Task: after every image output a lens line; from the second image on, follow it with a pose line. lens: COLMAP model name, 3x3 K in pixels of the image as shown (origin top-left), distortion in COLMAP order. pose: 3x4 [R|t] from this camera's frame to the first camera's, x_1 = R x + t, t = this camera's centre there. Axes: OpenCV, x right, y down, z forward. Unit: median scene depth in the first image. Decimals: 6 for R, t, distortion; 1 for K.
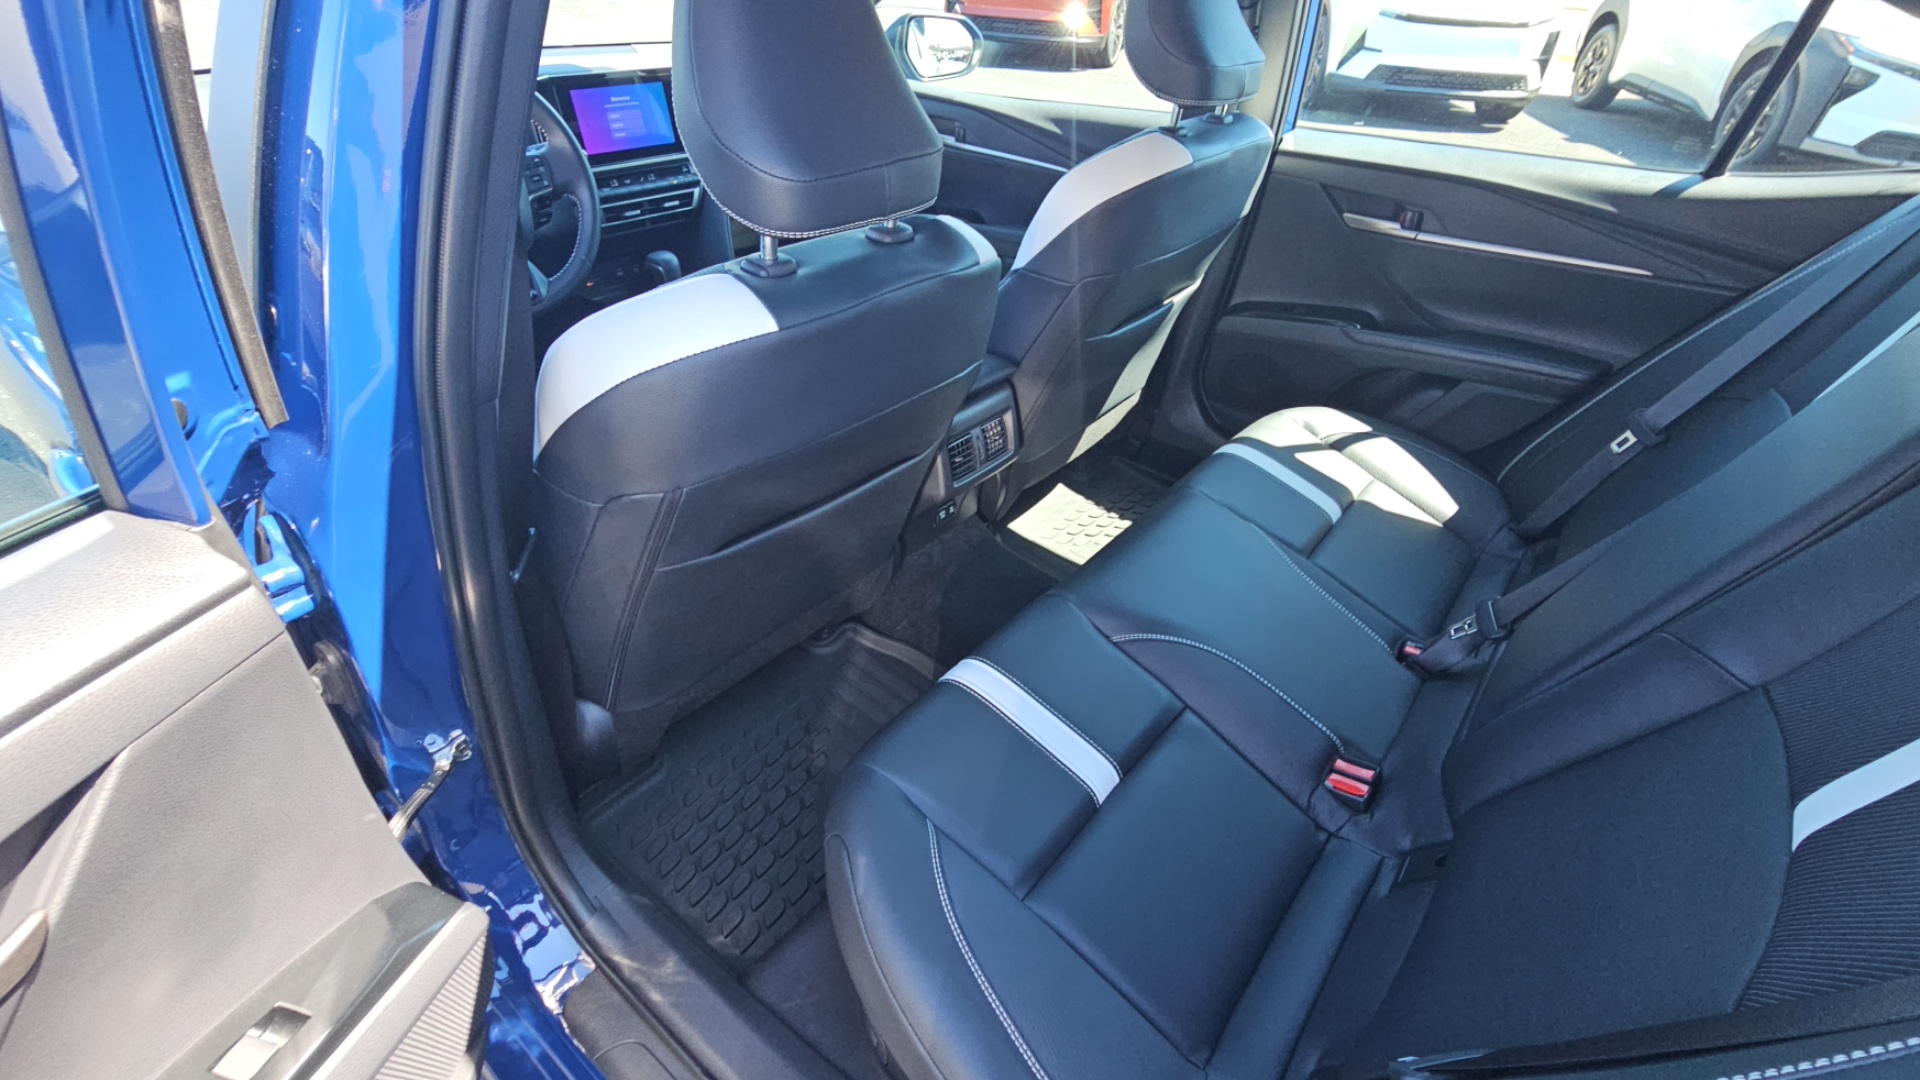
lens RADIAL K [[863.7, 0, 954.7], [0, 863.7, 535.8], [0, 0, 1]] dist [0.009419, -0.008456]
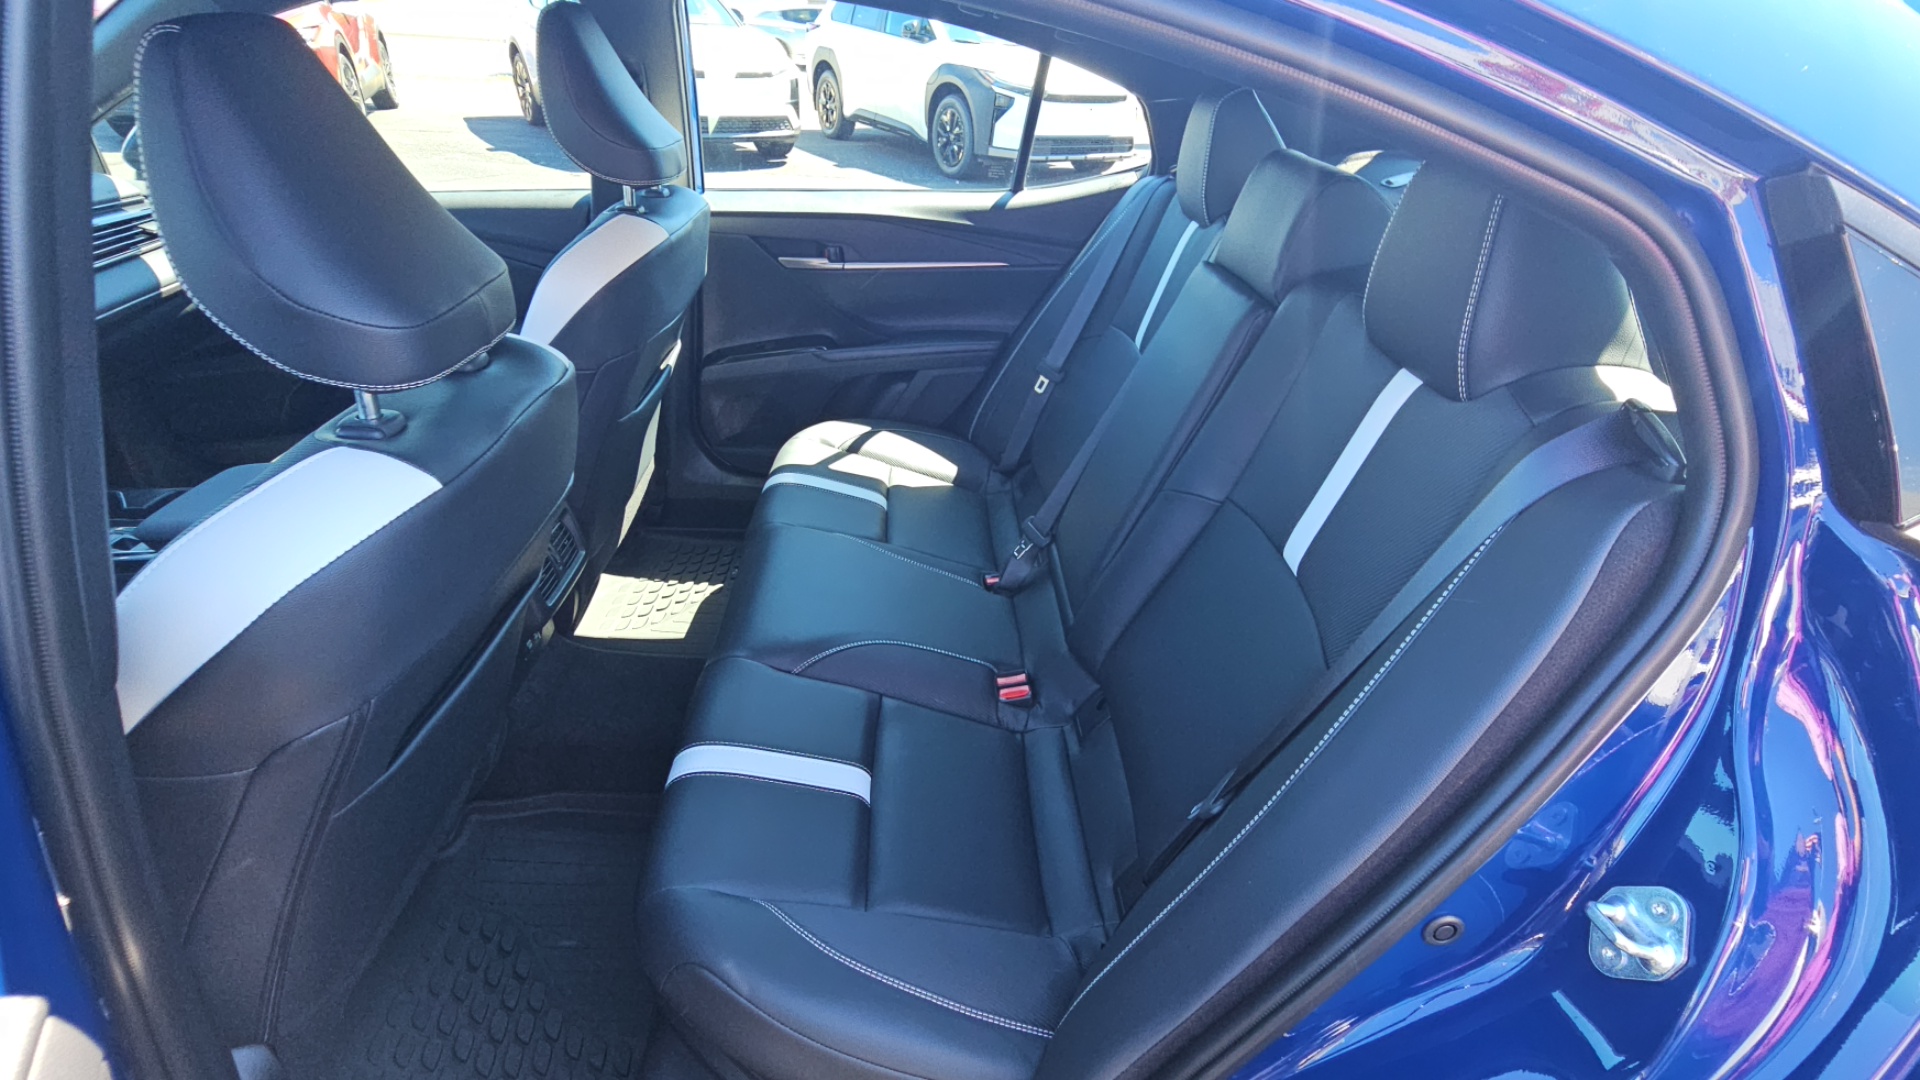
lens RADIAL K [[863.7, 0, 976.3], [0, 863.7, 534.1], [0, 0, 1]] dist [0.009419, -0.008456]
pose [[0.745176, -0.343481, 0.571606, -0.148076], [0.371886, 0.925533, 0.071346, -0.022307], [-0.553546, 0.159407, 0.817420, -0.019960]]
